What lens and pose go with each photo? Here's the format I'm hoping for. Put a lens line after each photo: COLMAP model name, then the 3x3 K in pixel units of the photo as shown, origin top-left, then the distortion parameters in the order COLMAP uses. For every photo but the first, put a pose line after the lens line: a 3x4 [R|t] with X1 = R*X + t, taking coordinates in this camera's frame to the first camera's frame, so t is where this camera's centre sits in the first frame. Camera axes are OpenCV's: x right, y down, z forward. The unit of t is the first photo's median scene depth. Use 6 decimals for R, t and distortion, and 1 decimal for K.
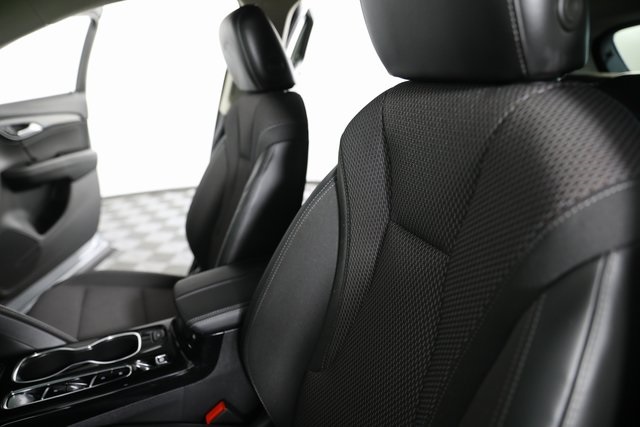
lens RADIAL K [[425.0, 0, 320.0], [0, 425.0, 213.5], [0, 0, 1]] dist [-0.050541, 0.003727]
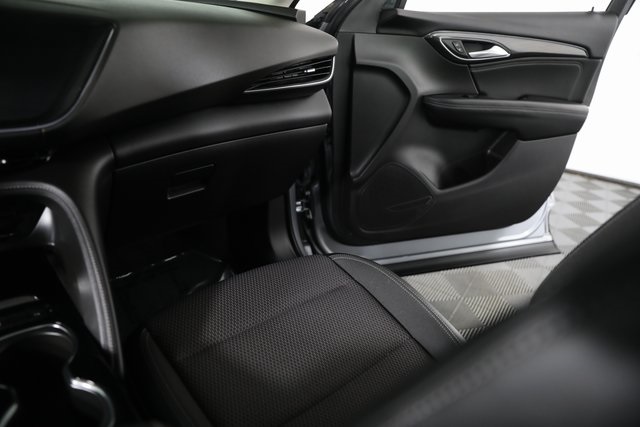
lens RADIAL K [[434.1, 0, 316.3], [0, 434.1, 210.9], [0, 0, 1]] dist [-0.114564, 0.092562]
pose [[0.280186, 0.412193, -0.866945, -0.023532], [-0.342457, 0.886614, 0.310867, -0.078981], [0.896783, 0.209791, 0.389575, 0.480620]]
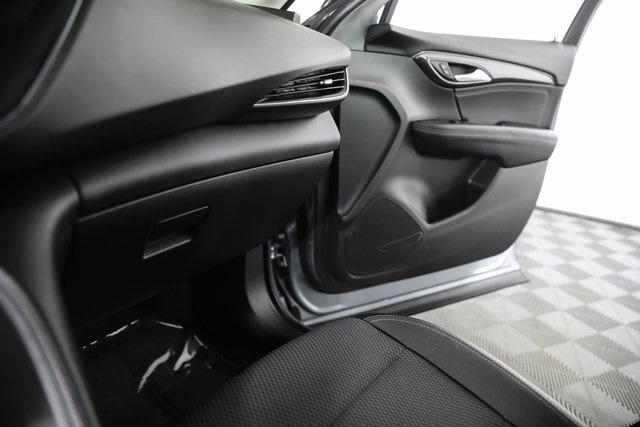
lens RADIAL K [[425.0, 0, 320.0], [0, 425.0, 213.5], [0, 0, 1]] dist [-0.050541, 0.003727]
pose [[0.489397, 0.321120, -0.810785, -0.179261], [-0.343828, 0.925473, 0.159005, -0.012893], [0.801419, 0.200954, 0.563334, 0.434526]]
